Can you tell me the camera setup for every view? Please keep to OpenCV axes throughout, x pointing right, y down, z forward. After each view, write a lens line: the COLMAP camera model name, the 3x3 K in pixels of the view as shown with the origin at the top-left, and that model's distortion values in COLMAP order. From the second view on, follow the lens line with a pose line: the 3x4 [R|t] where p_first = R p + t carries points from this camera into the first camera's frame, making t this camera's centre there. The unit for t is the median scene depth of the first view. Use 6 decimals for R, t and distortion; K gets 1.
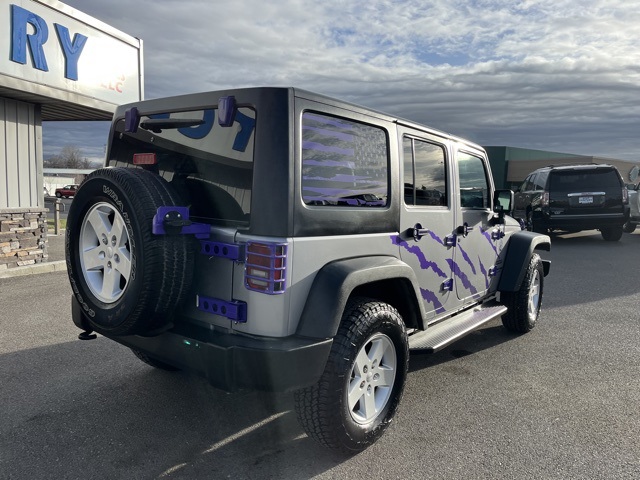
lens RADIAL K [[480.5, 0, 322.7], [0, 480.5, 242.5], [0, 0, 1]] dist [0.114578, -0.147477]
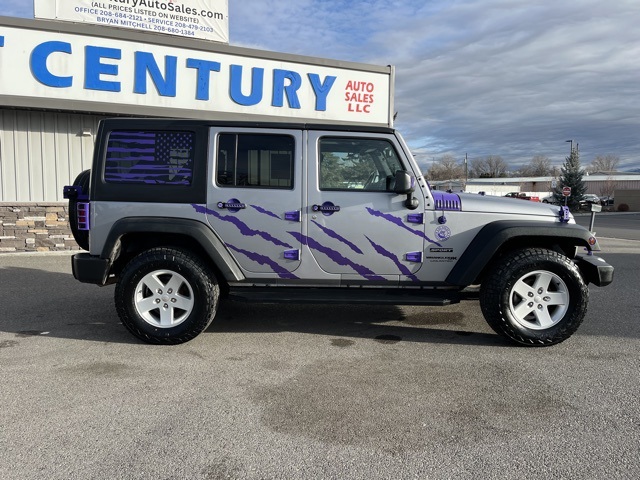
lens RADIAL K [[485.6, 0, 317.0], [0, 485.6, 235.6], [0, 0, 1]] dist [0.071874, -0.096126]
pose [[0.622618, 0.047410, -0.781088, 1.203956], [-0.071252, 0.997451, 0.003747, 0.033951], [0.779275, 0.053321, 0.624409, 0.313633]]
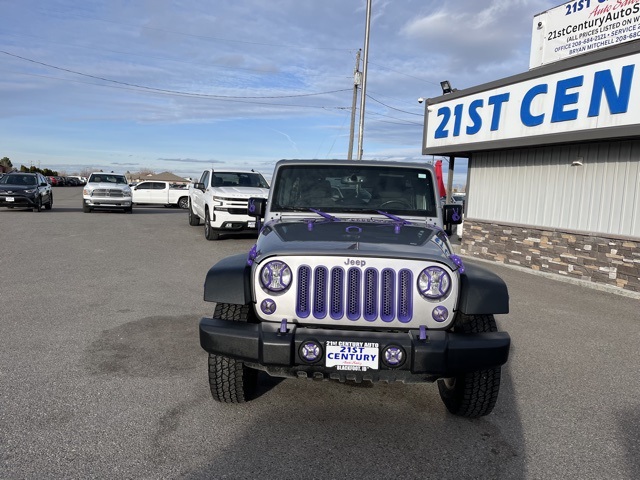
lens RADIAL K [[485.6, 0, 317.0], [0, 485.6, 235.6], [0, 0, 1]] dist [0.071874, -0.096126]
pose [[-0.809891, -0.013874, -0.586416, 1.079172], [-0.130091, 0.979072, 0.156504, -0.254306], [0.571972, 0.203039, -0.794747, 2.340056]]
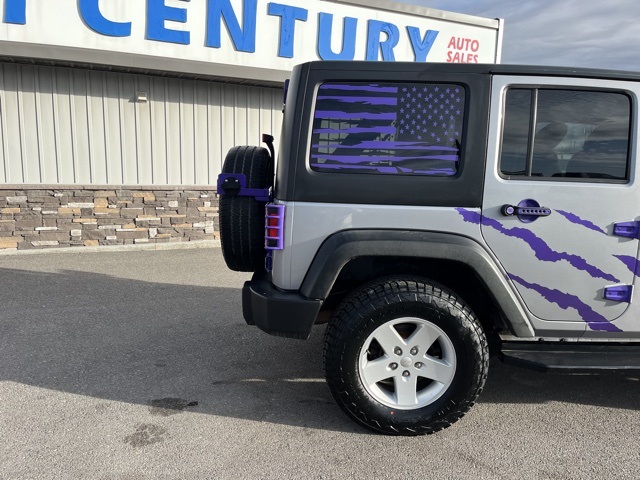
lens RADIAL K [[486.8, 0, 316.2], [0, 486.8, 243.5], [0, 0, 1]] dist [0.073516, -0.089730]
pose [[0.633658, 0.101965, -0.766864, 0.519863], [-0.079519, 0.994610, 0.066540, 0.004442], [0.769516, 0.018817, 0.638351, 0.207358]]
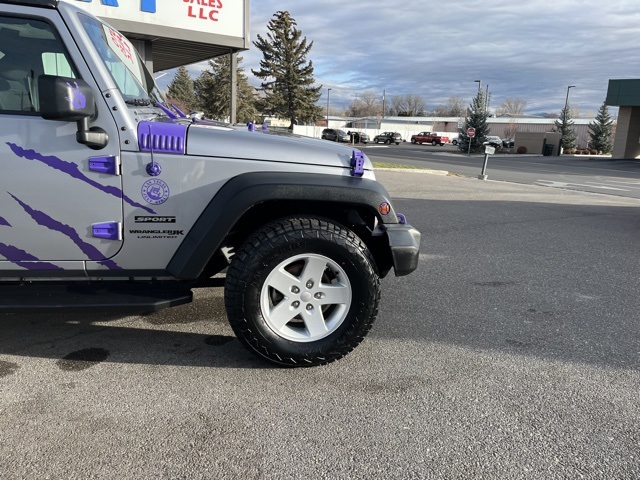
lens RADIAL K [[485.6, 0, 317.0], [0, 485.6, 235.6], [0, 0, 1]] dist [0.071874, -0.096126]
pose [[0.737436, 0.150104, -0.658526, 1.118017], [-0.092515, 0.988251, 0.121660, -0.033232], [0.669051, -0.028793, 0.742659, 0.914217]]
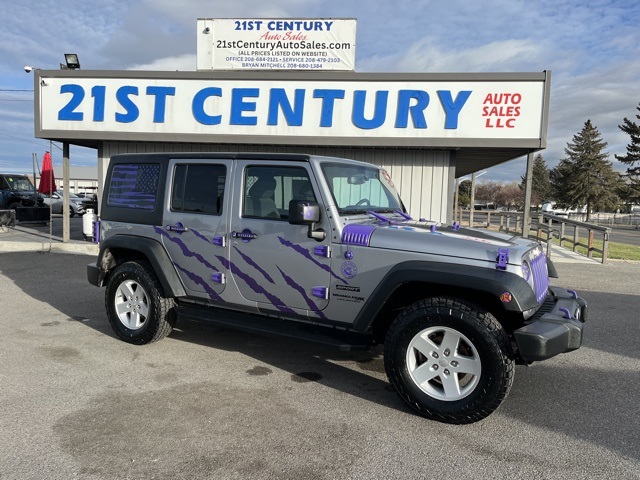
lens RADIAL K [[485.6, 0, 317.0], [0, 485.6, 235.6], [0, 0, 1]] dist [0.071874, -0.096126]
pose [[0.141561, 0.041160, -0.989073, 1.507516], [-0.130080, 0.991245, 0.022632, -0.077445], [0.981346, 0.125455, 0.145676, 1.051396]]
